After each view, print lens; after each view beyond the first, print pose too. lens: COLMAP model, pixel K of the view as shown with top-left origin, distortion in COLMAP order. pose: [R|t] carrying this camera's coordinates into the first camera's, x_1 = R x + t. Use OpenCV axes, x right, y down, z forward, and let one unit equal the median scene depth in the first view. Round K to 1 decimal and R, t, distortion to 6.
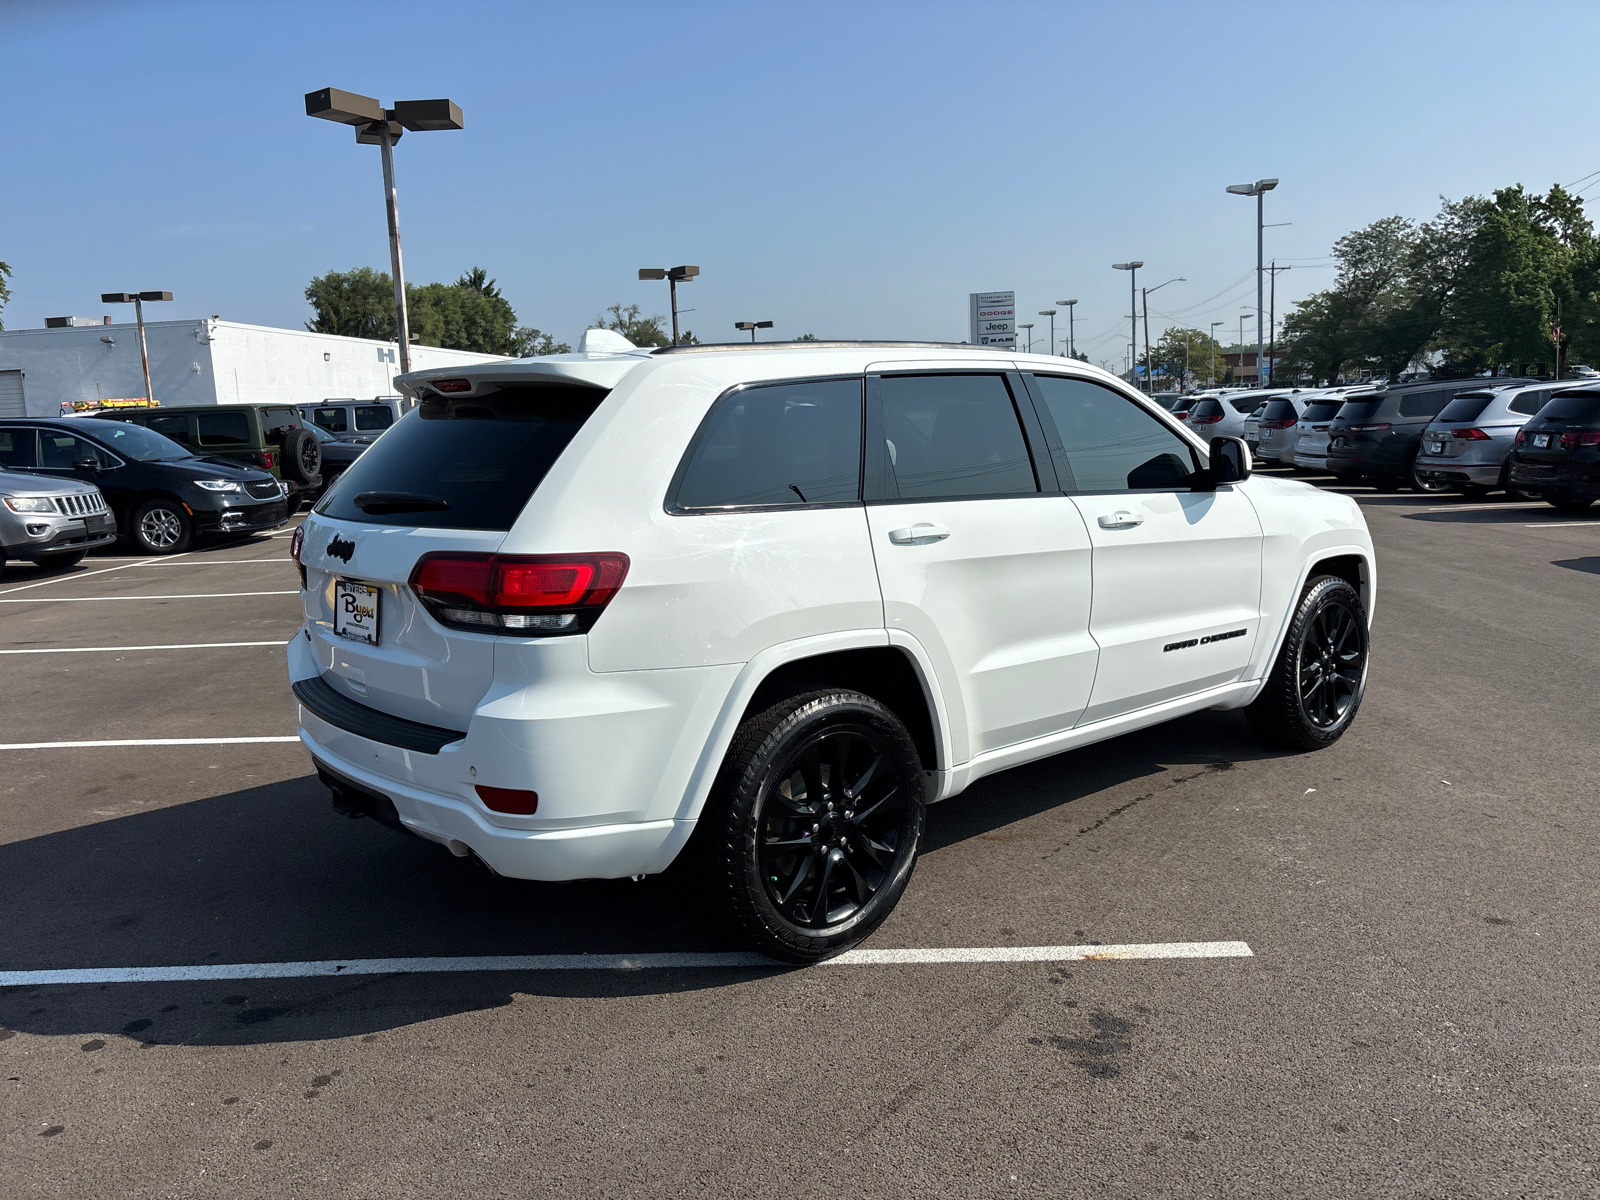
lens RADIAL K [[1215.3, 0, 800.0], [0, 1215.3, 602.9], [0, 0, 1]] dist [0.036832, -0.038160]
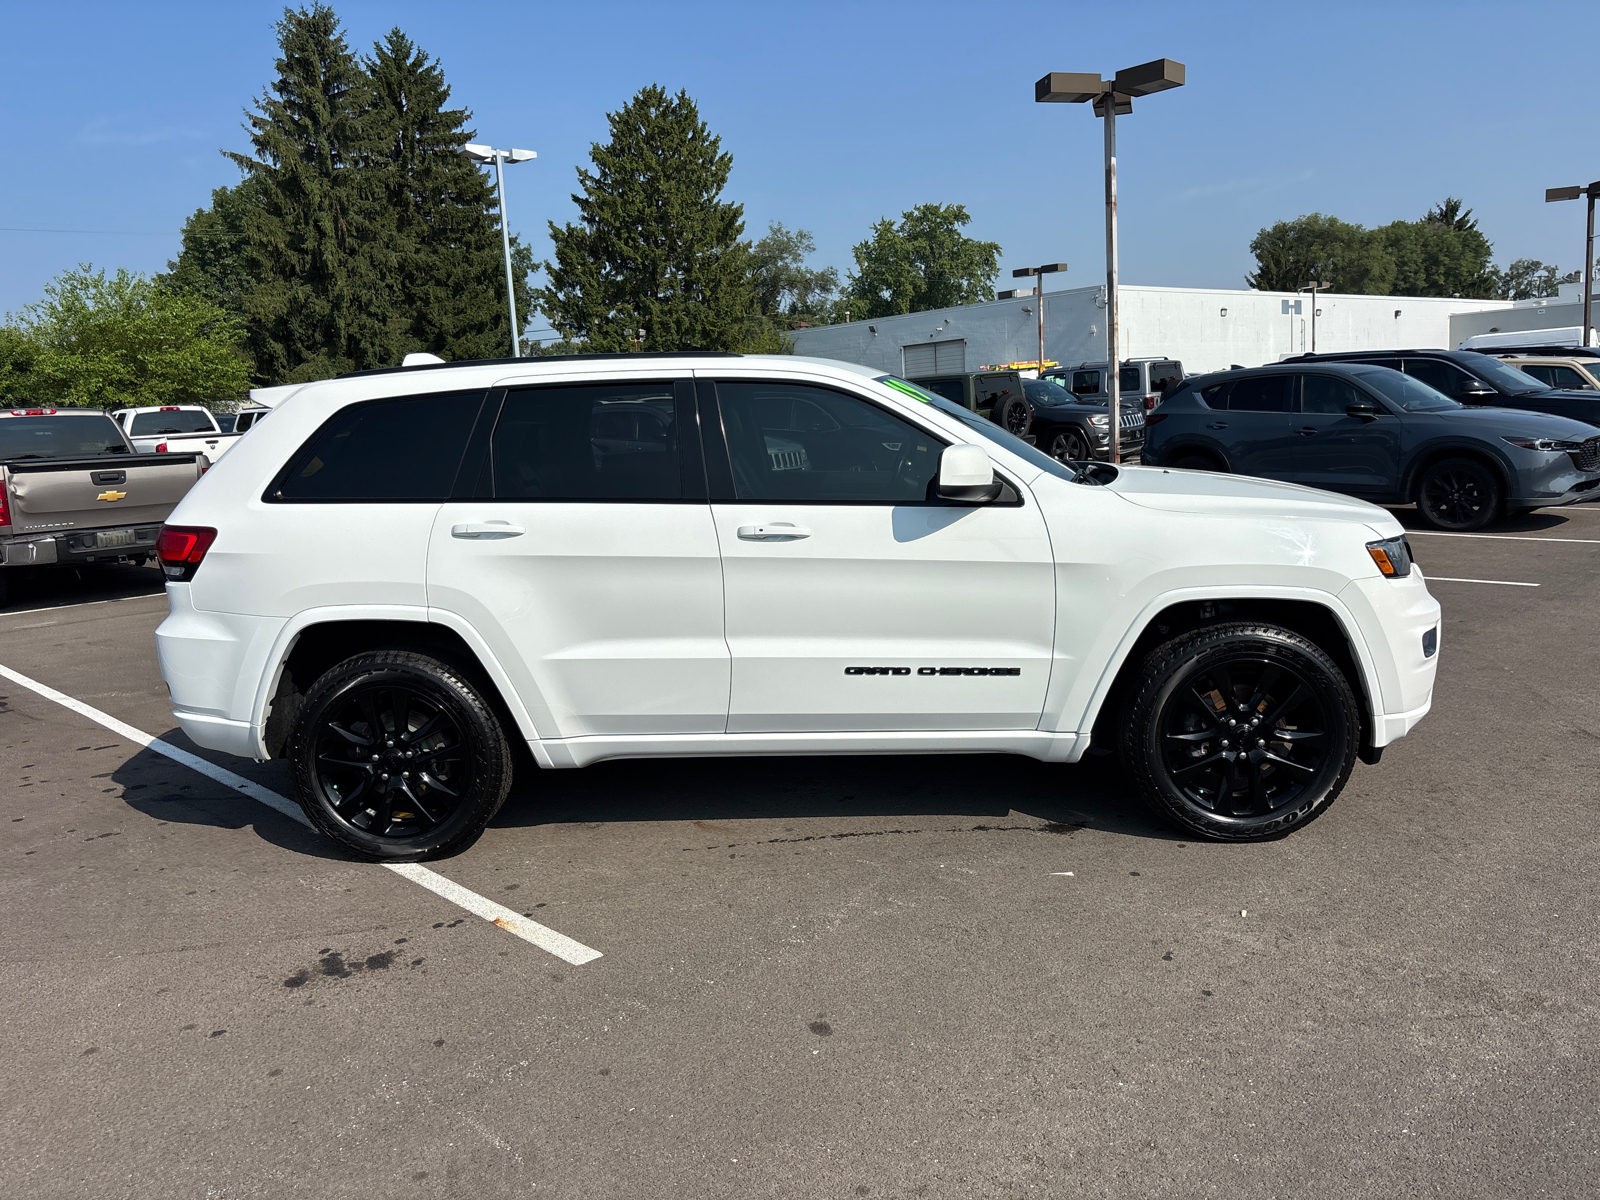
lens RADIAL K [[1215.3, 0, 793.1], [0, 1215.3, 603.2], [0, 0, 1]] dist [0.036832, -0.038160]
pose [[0.718380, 0.112762, -0.686451, 0.226629], [-0.085406, 0.993606, 0.073839, -0.020051], [0.690388, 0.005582, 0.723418, 0.073846]]
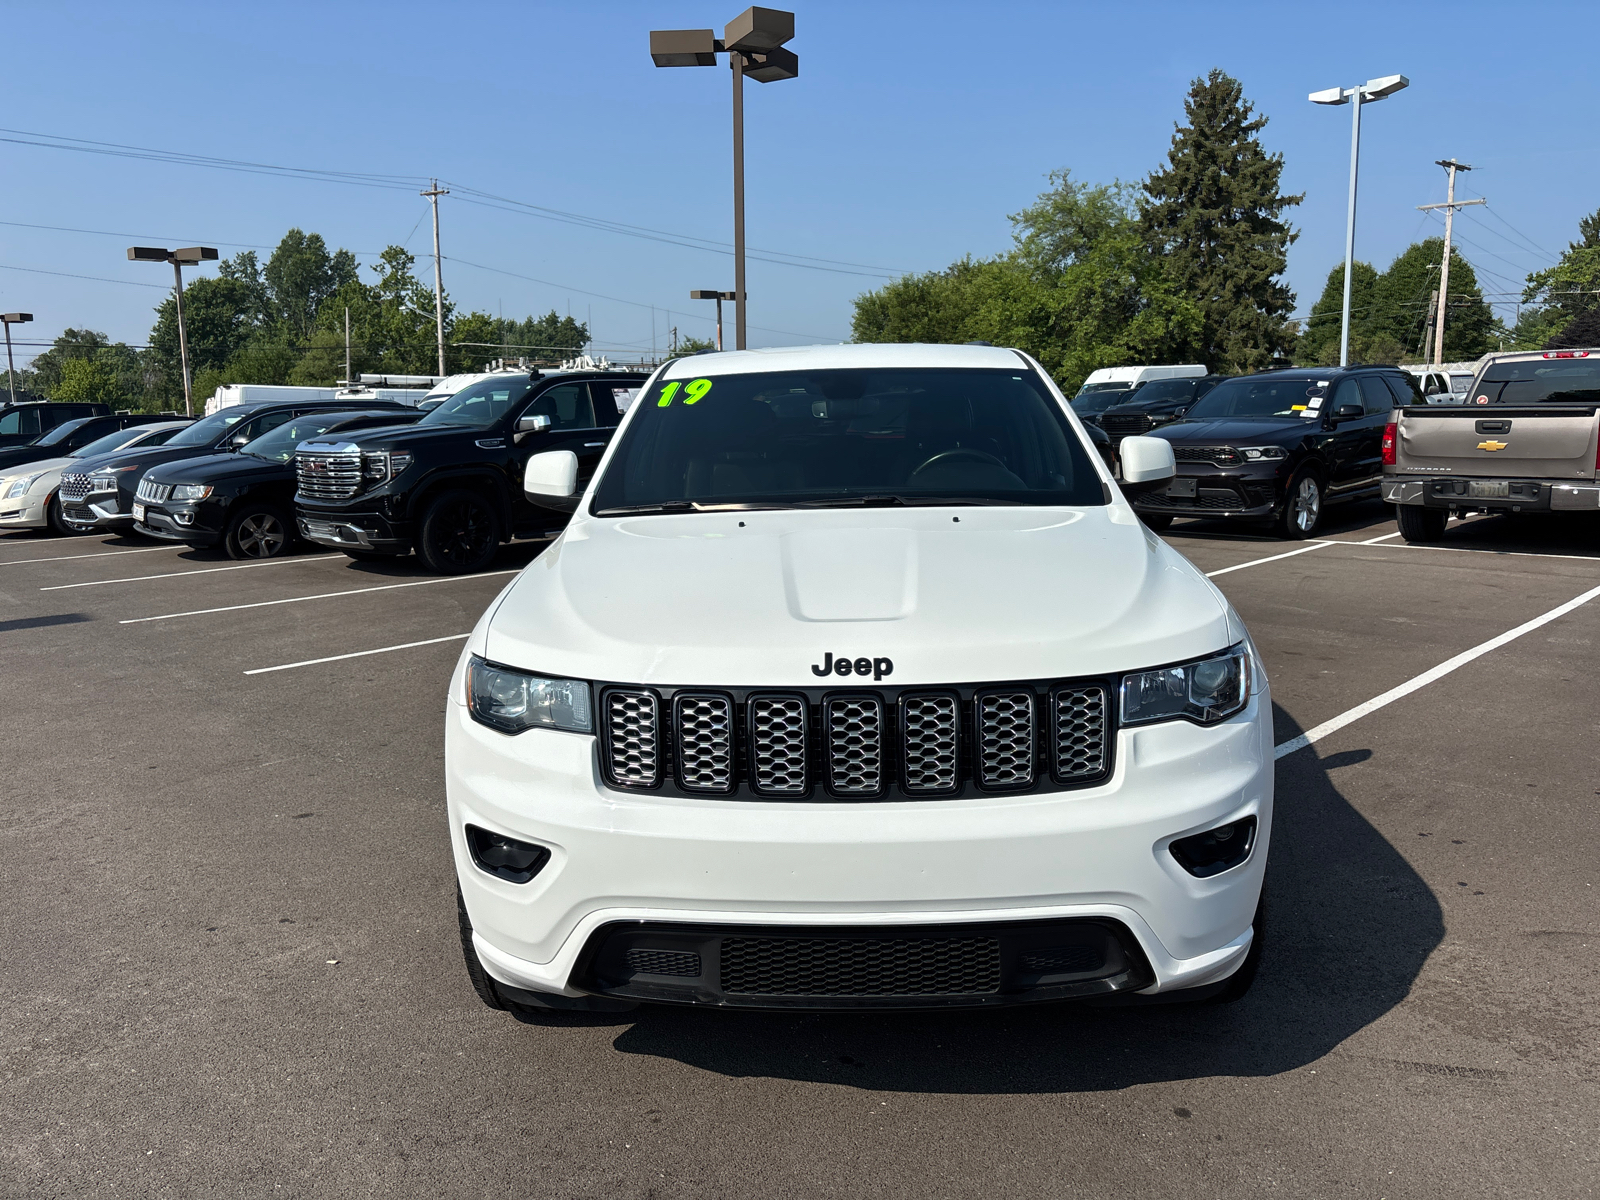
lens RADIAL K [[1215.3, 0, 787.9], [0, 1215.3, 591.7], [0, 0, 1]] dist [0.036832, -0.038160]
pose [[-0.692279, 0.159686, -0.703740, 0.223998], [-0.064891, 0.957483, 0.281097, -0.076724], [0.718707, 0.240264, -0.652483, 0.443702]]
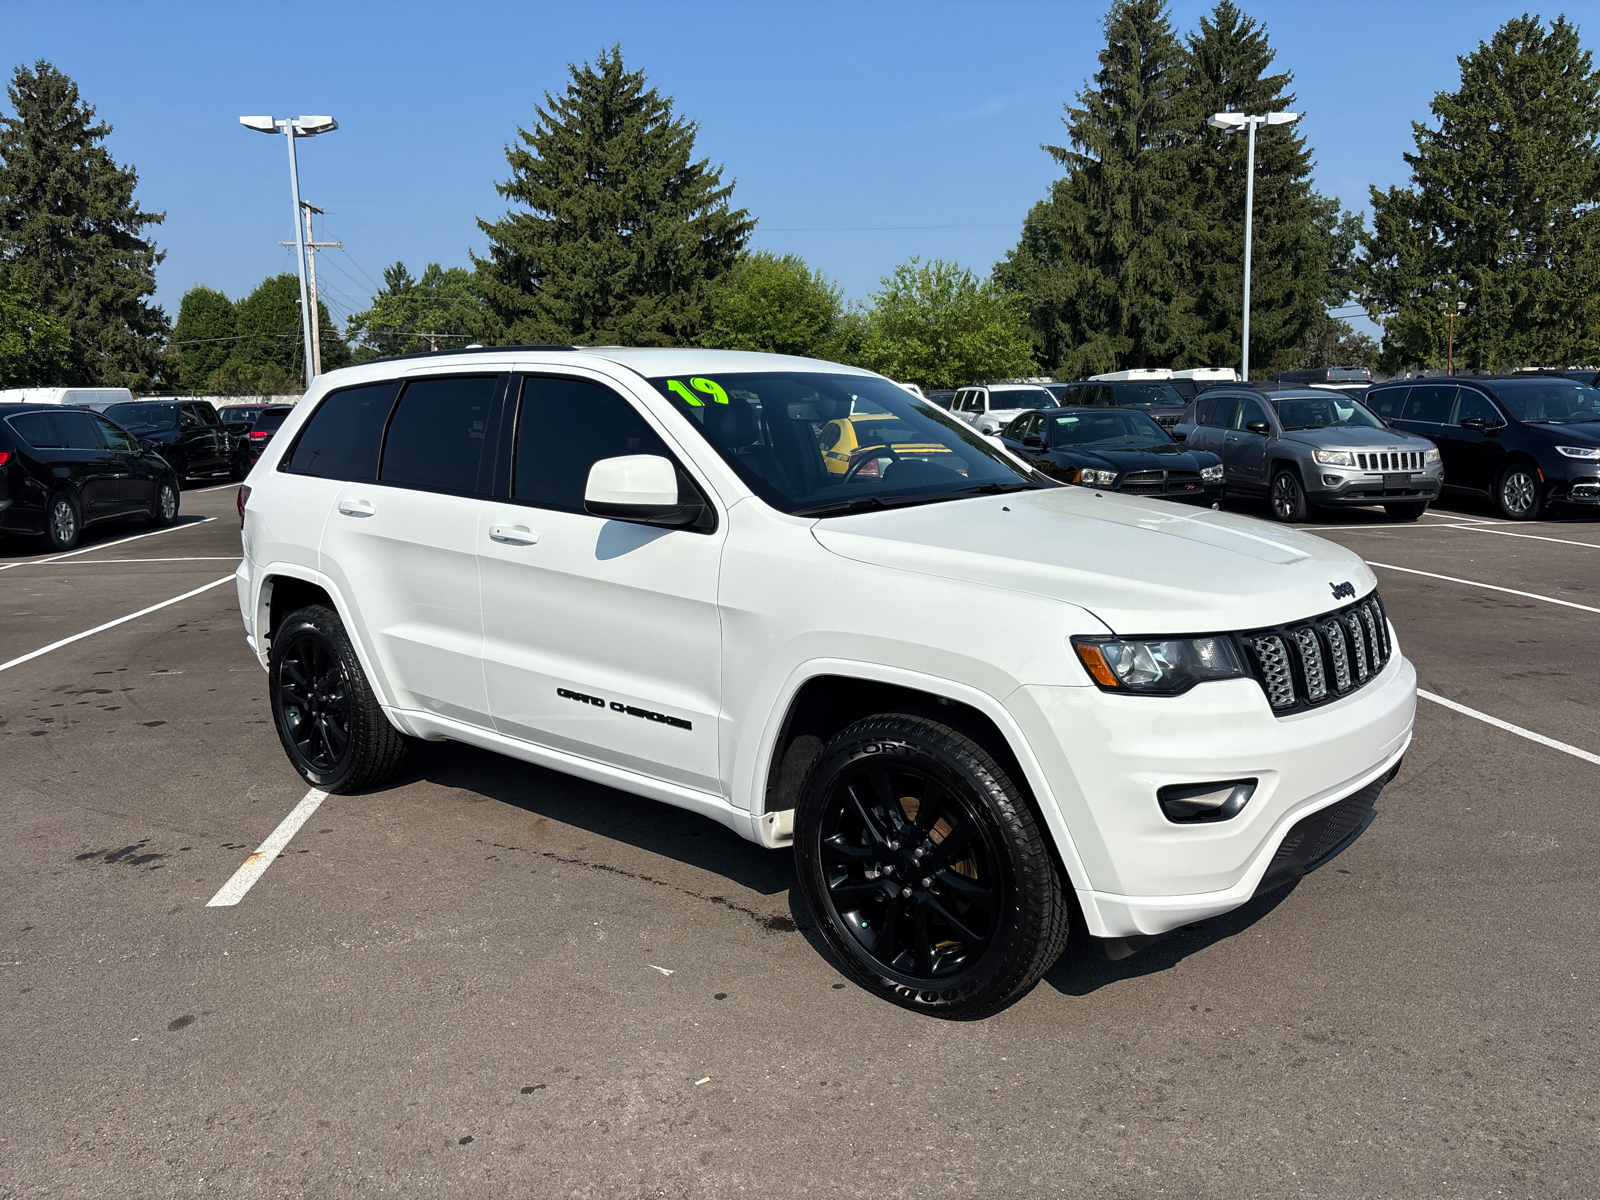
lens RADIAL K [[1215.3, 0, 820.7], [0, 1215.3, 605.2], [0, 0, 1]] dist [0.036832, -0.038160]
pose [[0.148667, 0.188677, -0.970721, 0.291647], [-0.141747, 0.975559, 0.167908, -0.049233], [0.978676, 0.112634, 0.171778, 0.256848]]
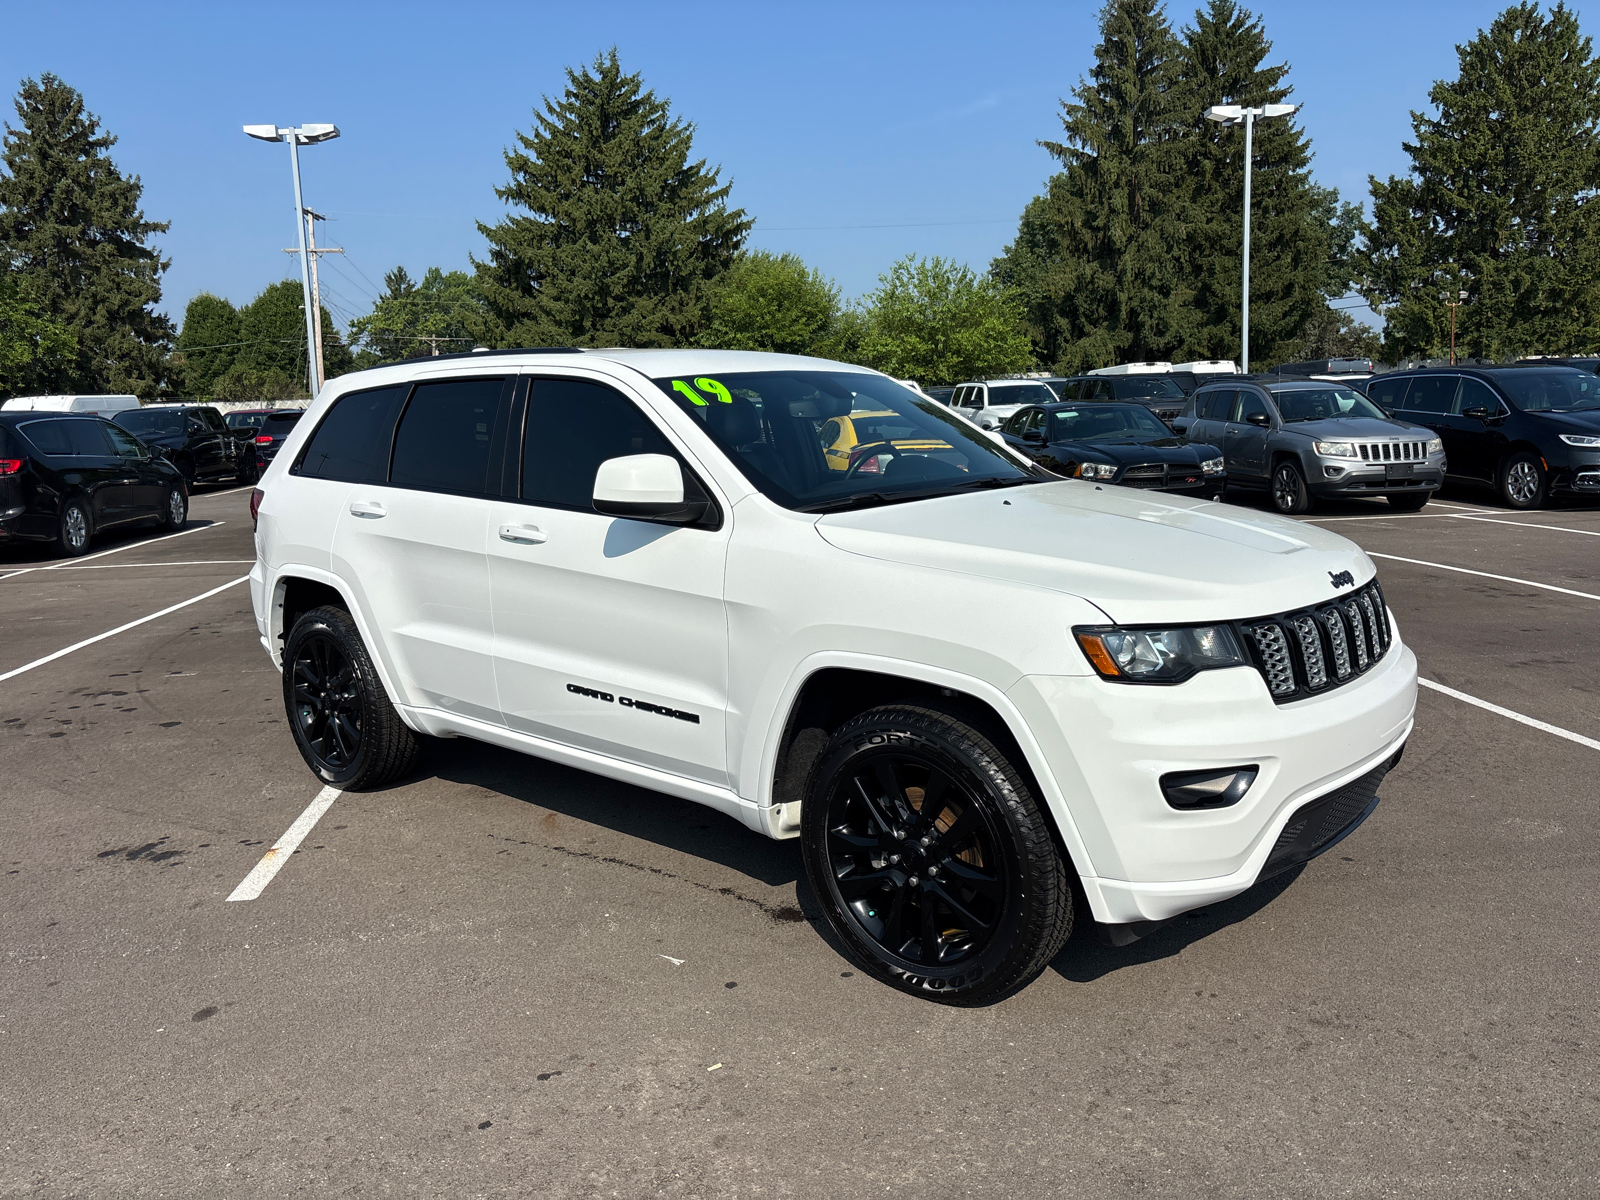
lens RADIAL K [[1215.3, 0, 802.9], [0, 1215.3, 595.1], [0, 0, 1]] dist [0.036832, -0.038160]
pose [[0.135688, 0.180871, -0.974102, 0.294802], [-0.129092, 0.978041, 0.163621, -0.049160], [0.982305, 0.103548, 0.156057, 0.255788]]
